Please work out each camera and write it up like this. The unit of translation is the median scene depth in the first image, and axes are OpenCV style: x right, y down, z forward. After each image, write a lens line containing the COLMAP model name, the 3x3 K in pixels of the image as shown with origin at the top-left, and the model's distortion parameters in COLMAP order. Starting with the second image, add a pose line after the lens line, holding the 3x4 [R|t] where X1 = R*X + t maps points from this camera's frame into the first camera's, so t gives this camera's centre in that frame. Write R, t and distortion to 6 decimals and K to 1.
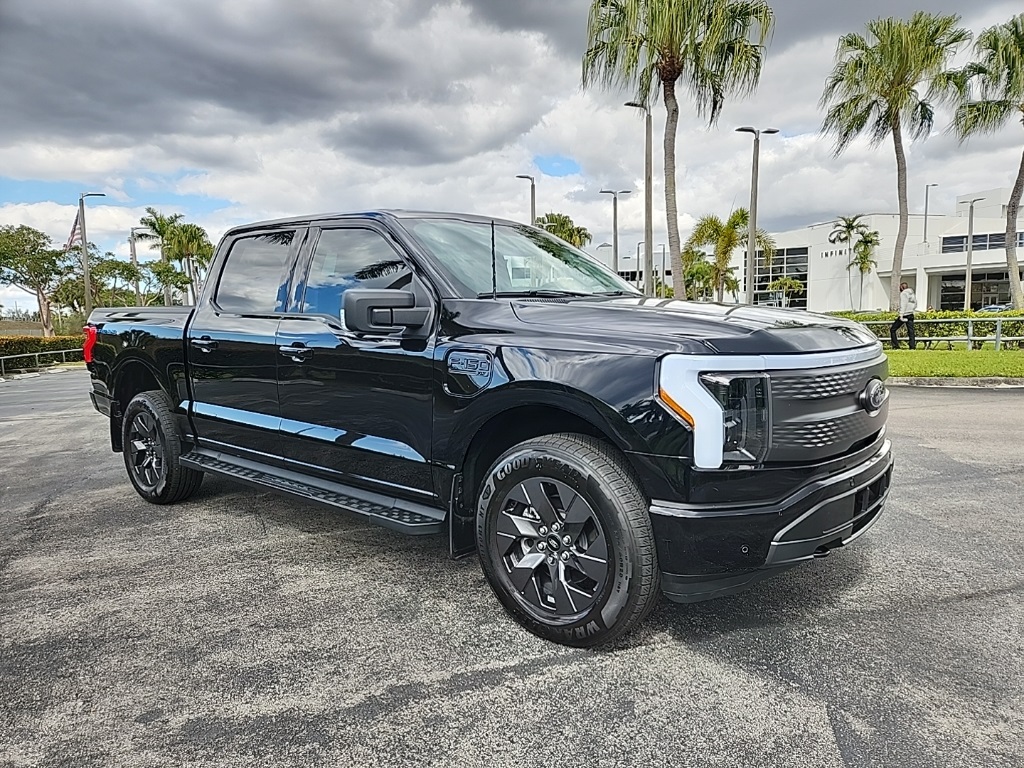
lens RADIAL K [[681.8, 0, 520.0], [0, 681.8, 384.5], [0, 0, 1]] dist [0.083138, -0.071534]
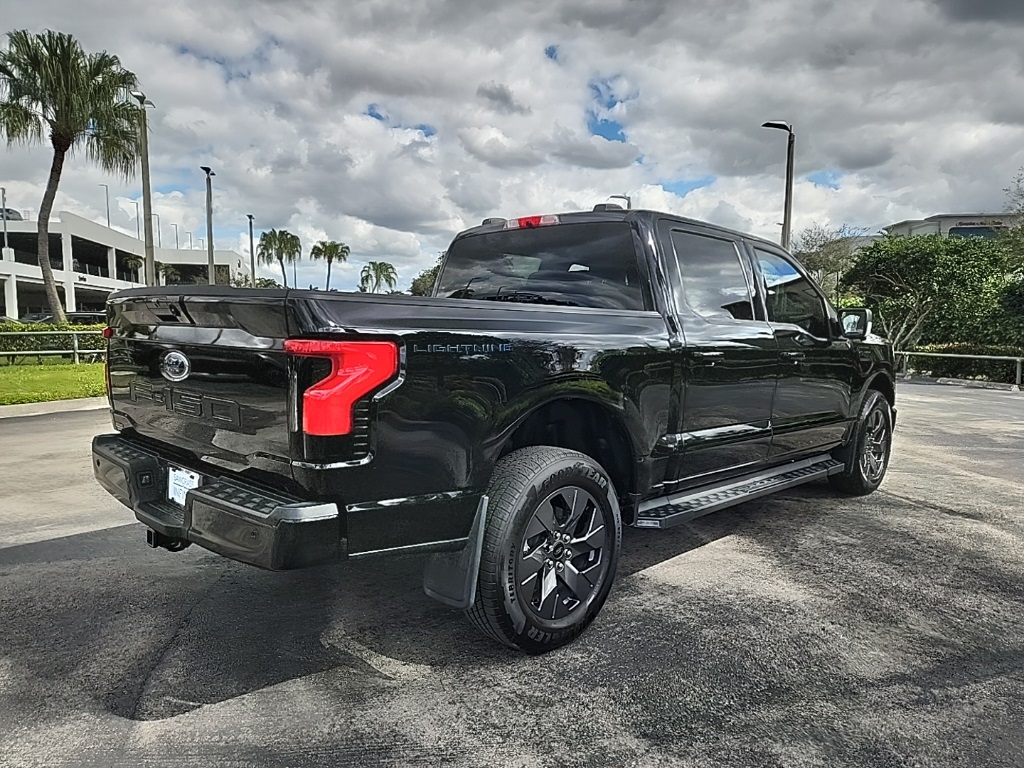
lens RADIAL K [[707.1, 0, 524.6], [0, 707.1, 388.5], [0, 0, 1]] dist [0.091308, -0.084482]
pose [[0.070720, -0.073302, 0.994799, -0.803156], [0.089799, 0.993715, 0.066838, -0.059737], [-0.993446, 0.084605, 0.076858, 0.704241]]
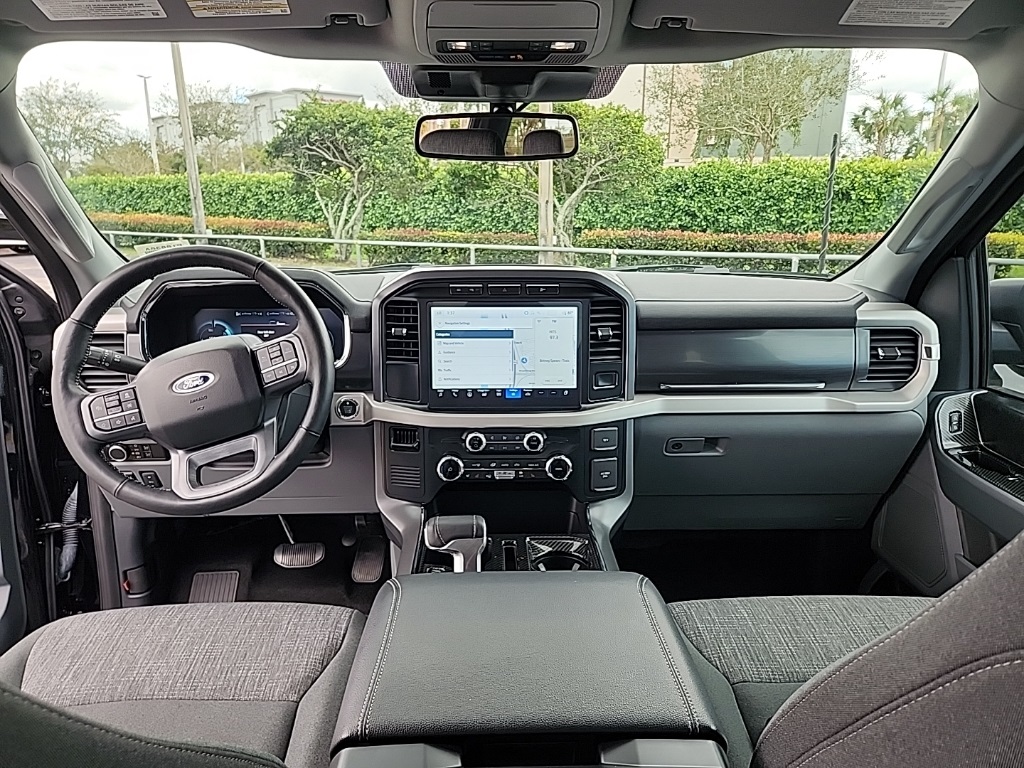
lens RADIAL K [[684.2, 0, 523.7], [0, 684.2, 395.3], [0, 0, 1]] dist [0.081479, -0.068780]
pose [[-0.682787, -0.183037, 0.707318, -0.133976], [0.086368, 0.941102, 0.326907, -0.104524], [-0.725494, 0.284297, -0.626764, 0.661712]]
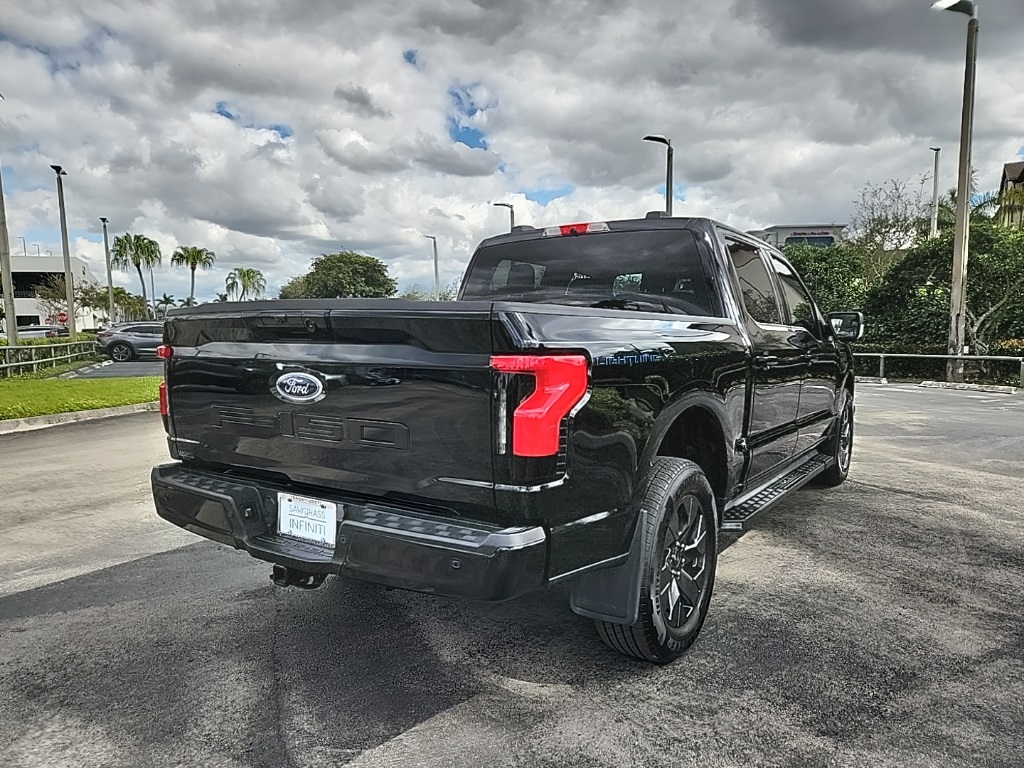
lens RADIAL K [[697.0, 0, 515.9], [0, 697.0, 408.7], [0, 0, 1]] dist [0.085387, -0.075623]
pose [[-0.099763, -0.093563, 0.990602, -0.784781], [0.110552, 0.988363, 0.104485, -0.076856], [-0.988851, 0.119937, -0.088259, 0.847059]]
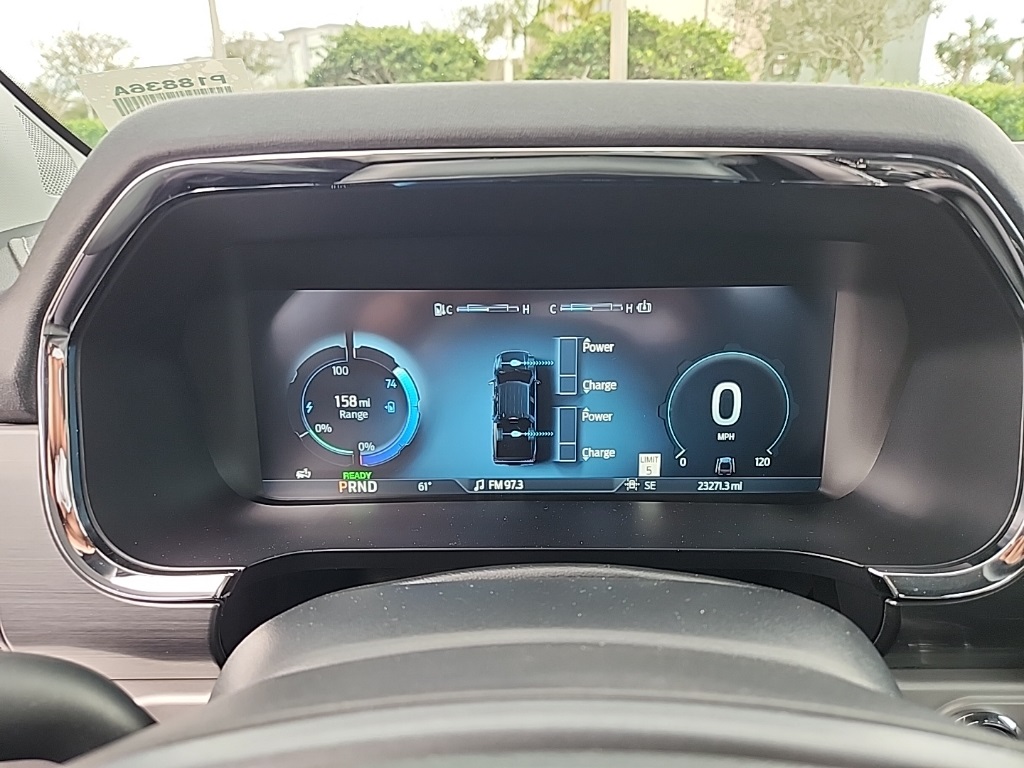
lens RADIAL K [[691.6, 0, 526.9], [0, 691.6, 380.7], [0, 0, 1]] dist [0.091809, -0.080706]
pose [[-0.647952, -0.226015, 0.727376, 0.026536], [0.095990, 0.923117, 0.372345, -0.082131], [-0.755609, 0.311083, -0.576440, 0.615737]]
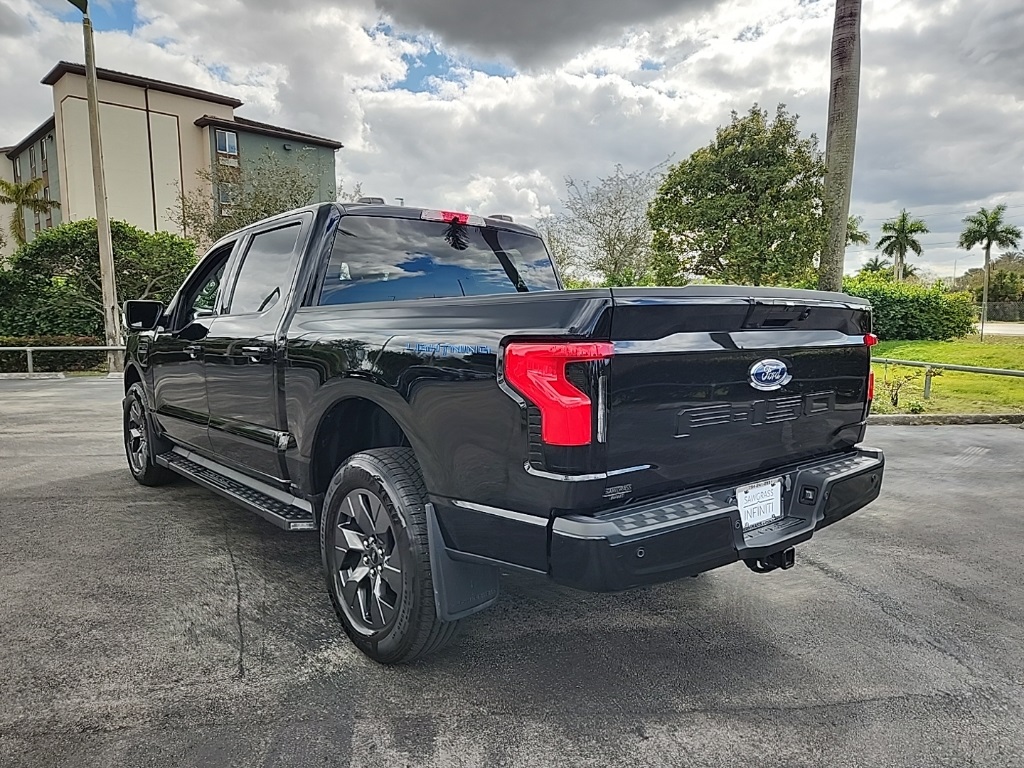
lens RADIAL K [[697.6, 0, 519.2], [0, 697.6, 389.8], [0, 0, 1]] dist [0.089726, -0.079510]
pose [[-0.987363, -0.000959, 0.158469, -0.355706], [0.030610, 0.979996, 0.196647, -0.129618], [-0.155488, 0.199013, -0.967583, 1.293593]]
